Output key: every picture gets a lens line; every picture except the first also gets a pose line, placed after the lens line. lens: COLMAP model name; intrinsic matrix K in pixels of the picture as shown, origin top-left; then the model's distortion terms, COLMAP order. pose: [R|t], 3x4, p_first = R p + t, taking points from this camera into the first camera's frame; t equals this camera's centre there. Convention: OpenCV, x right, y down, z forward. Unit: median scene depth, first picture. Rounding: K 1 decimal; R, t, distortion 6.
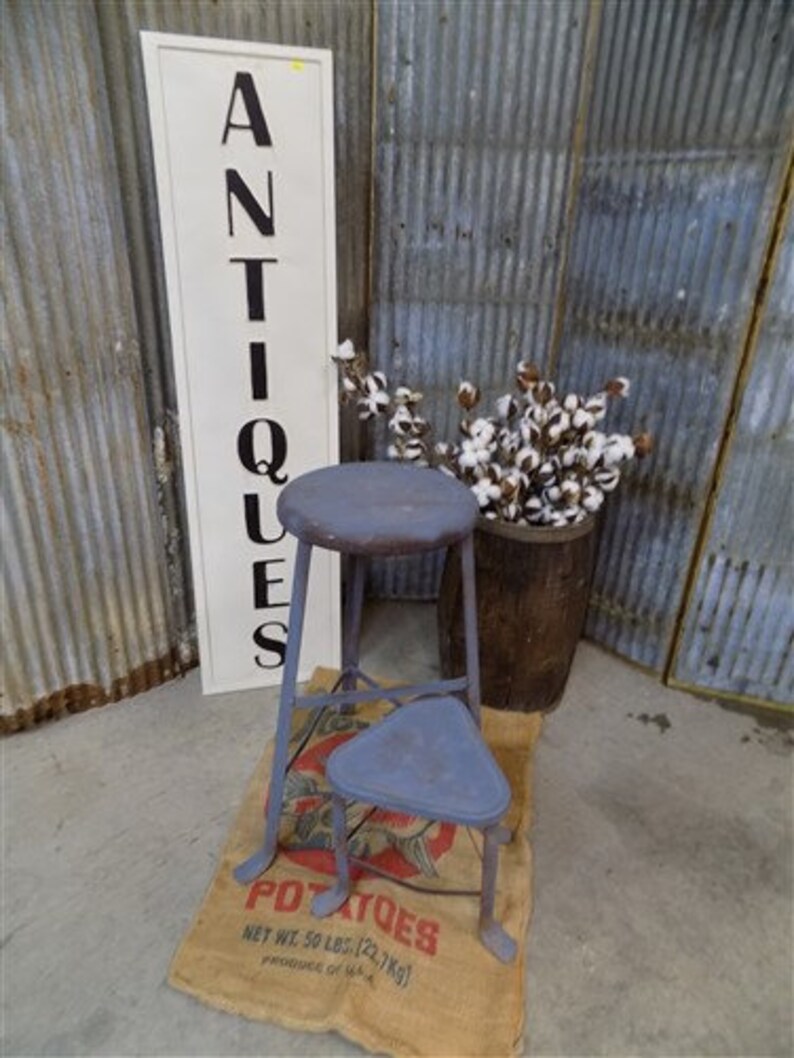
lens RADIAL K [[726.5, 0, 395.4], [0, 726.5, 528.9], [0, 0, 1]] dist [-0.066353, 0.068897]
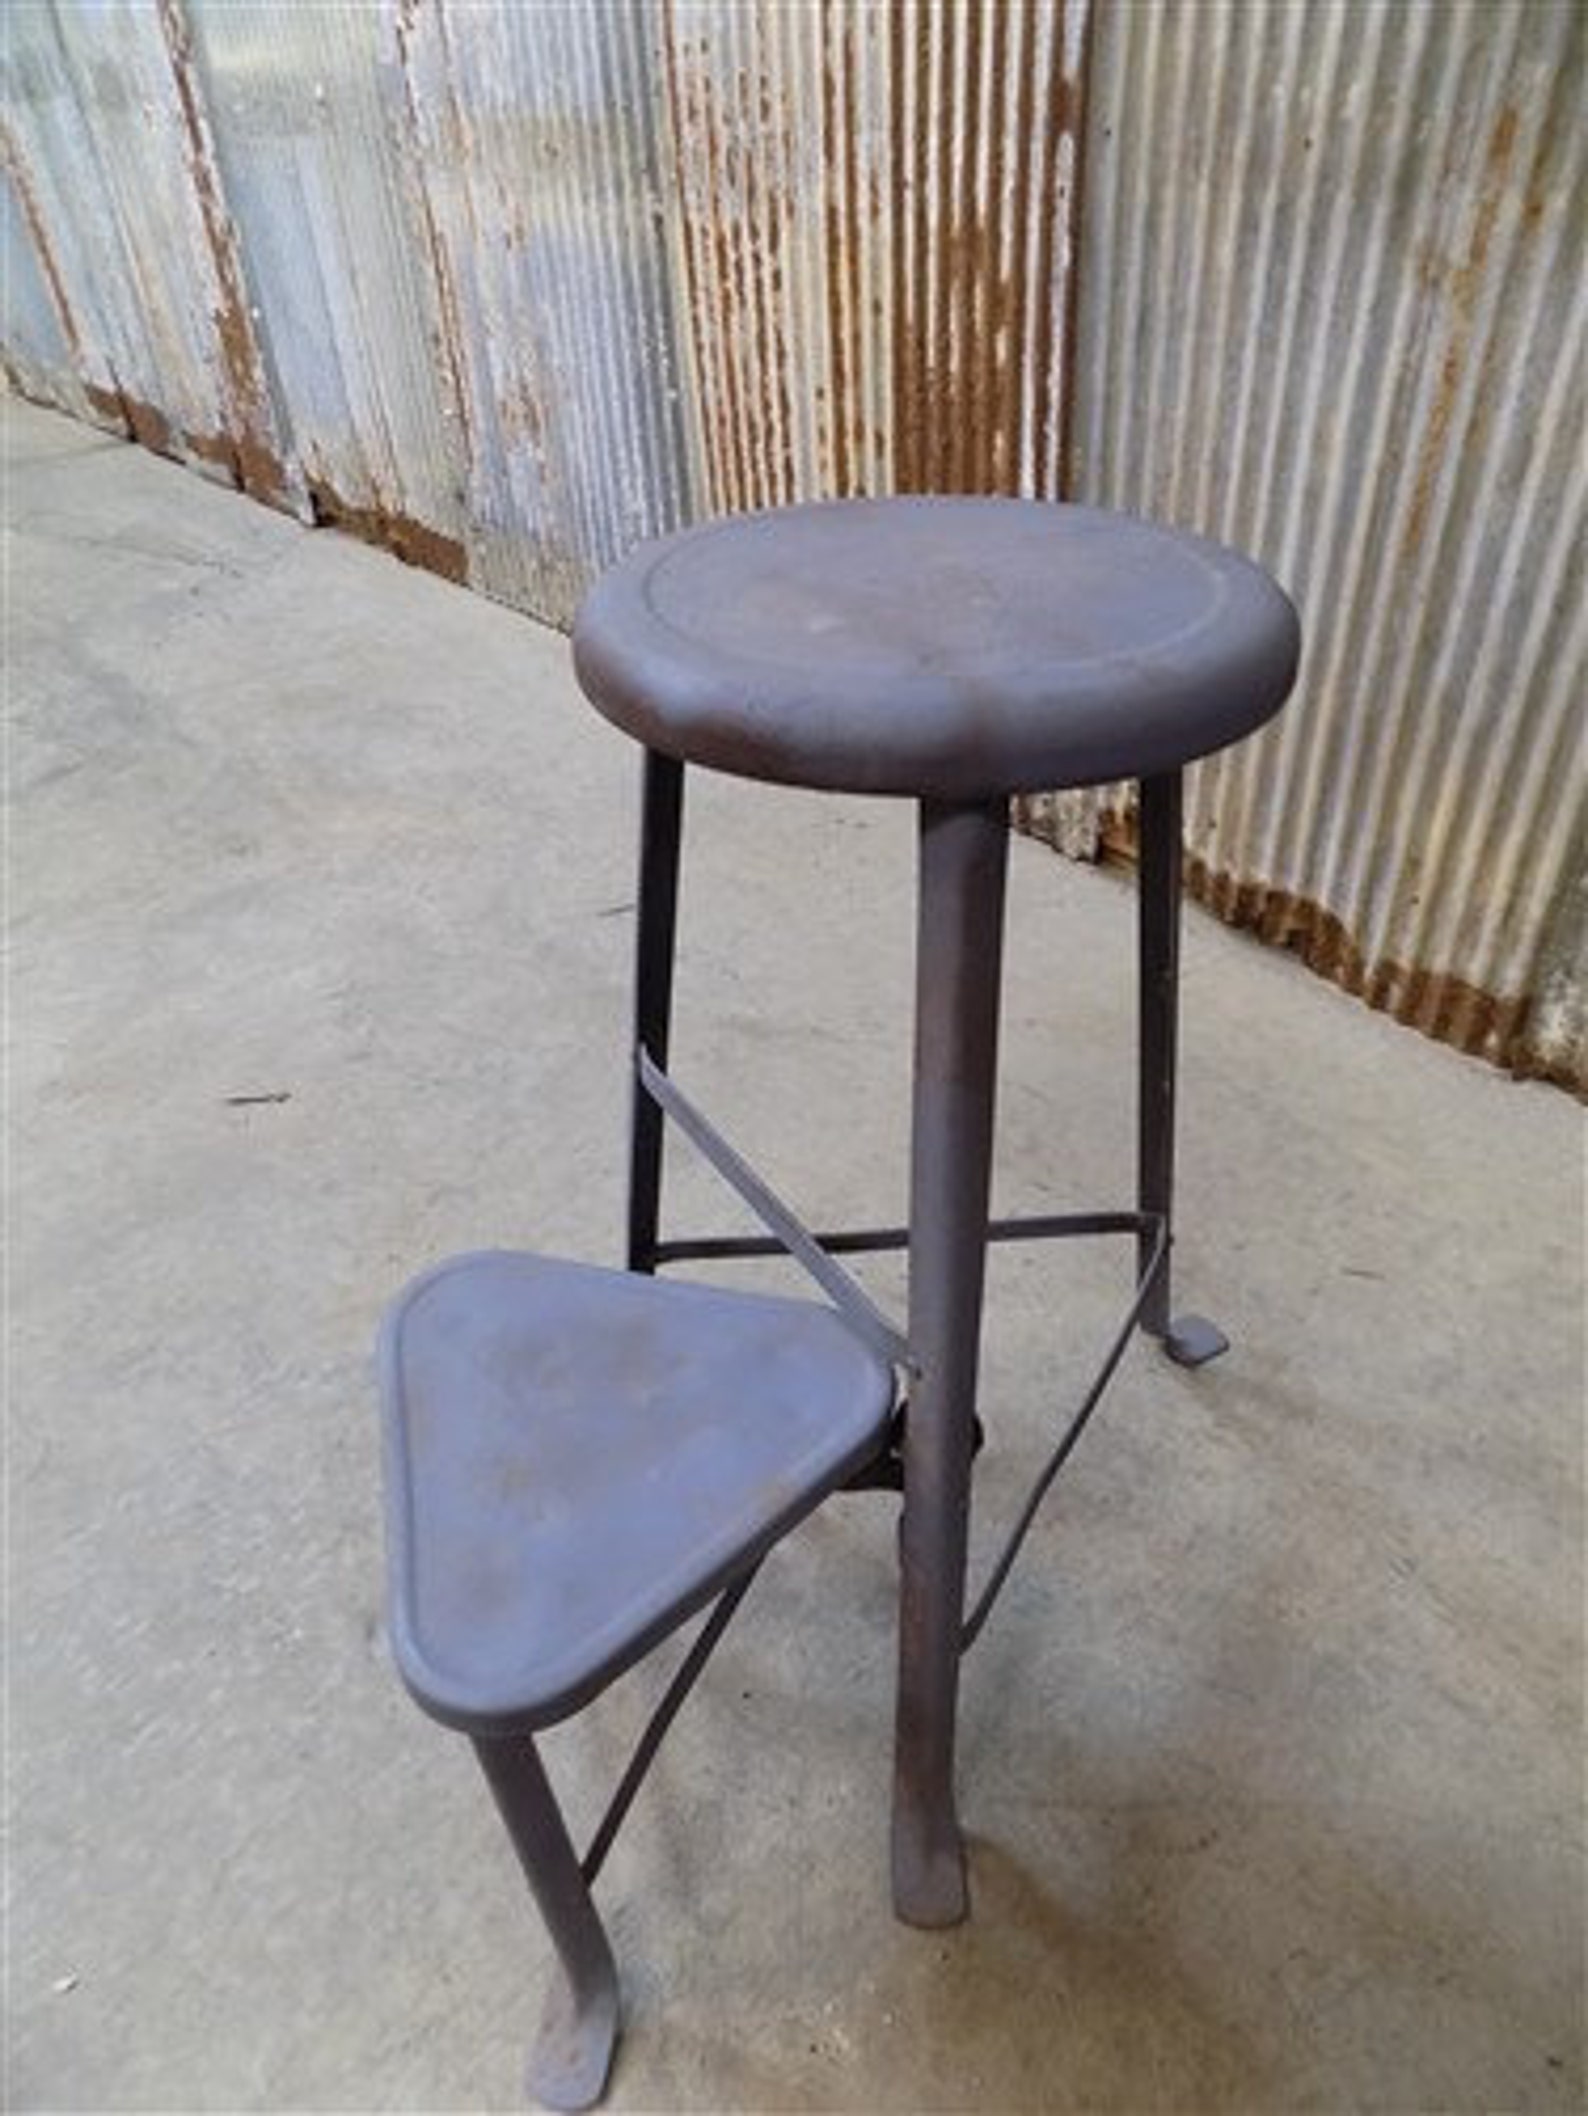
lens RADIAL K [[1453.0, 0, 787.6], [0, 1453.0, 1067.6], [0, 0, 1]] dist [-0.066353, 0.068897]
pose [[-0.012958, 0.565488, -0.824655, 0.400884], [-0.404767, 0.751165, 0.521454, -0.057132], [0.914328, 0.340550, 0.219157, 0.494002]]
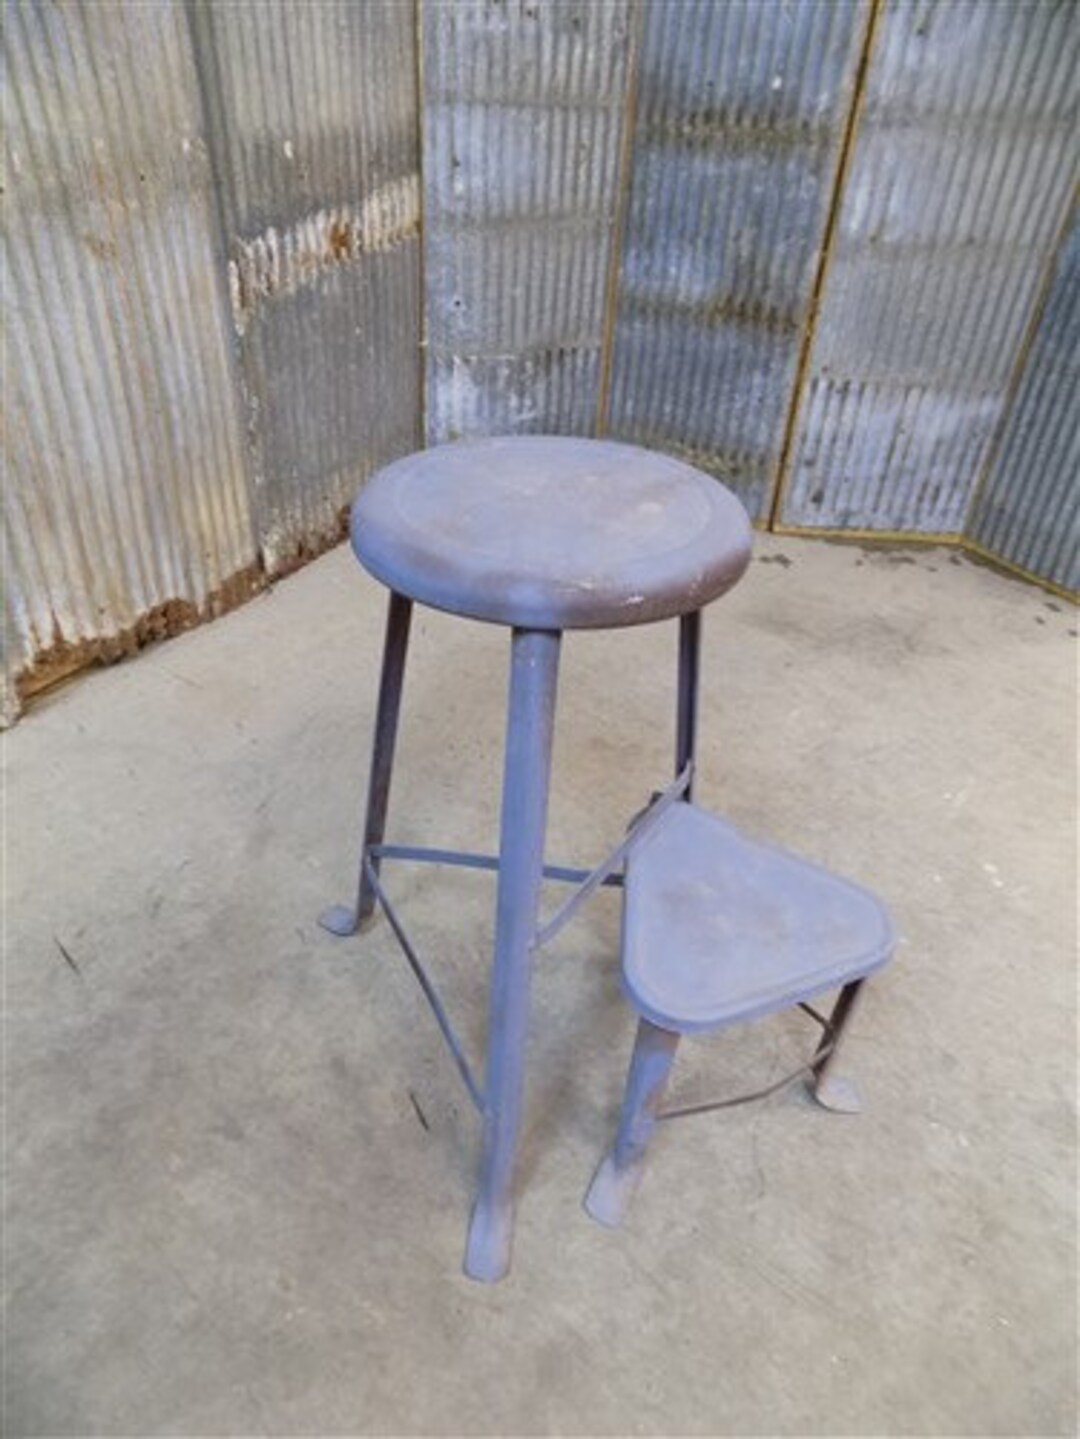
lens RADIAL K [[988.1, 0, 538.8], [0, 988.1, 723.1], [0, 0, 1]] dist [-0.066353, 0.068897]
pose [[0.942702, -0.181891, 0.279693, -0.381191], [0.127965, 0.971327, 0.200371, 0.180790], [-0.308119, -0.153099, 0.938948, -0.211955]]
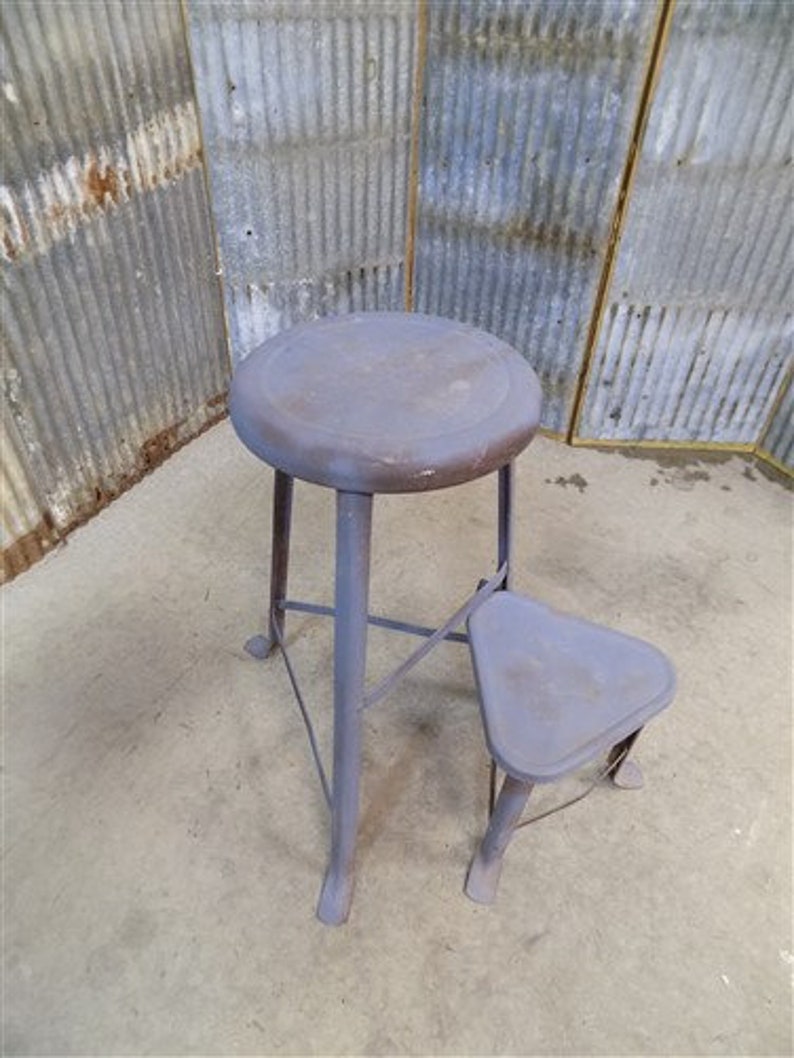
lens RADIAL K [[726.5, 0, 397.9], [0, 726.5, 534.4], [0, 0, 1]] dist [-0.066353, 0.068897]
pose [[0.948108, -0.218045, 0.231405, -0.127276], [0.142346, 0.941885, 0.304287, -0.007995], [-0.284305, -0.255557, 0.924046, 0.117444]]
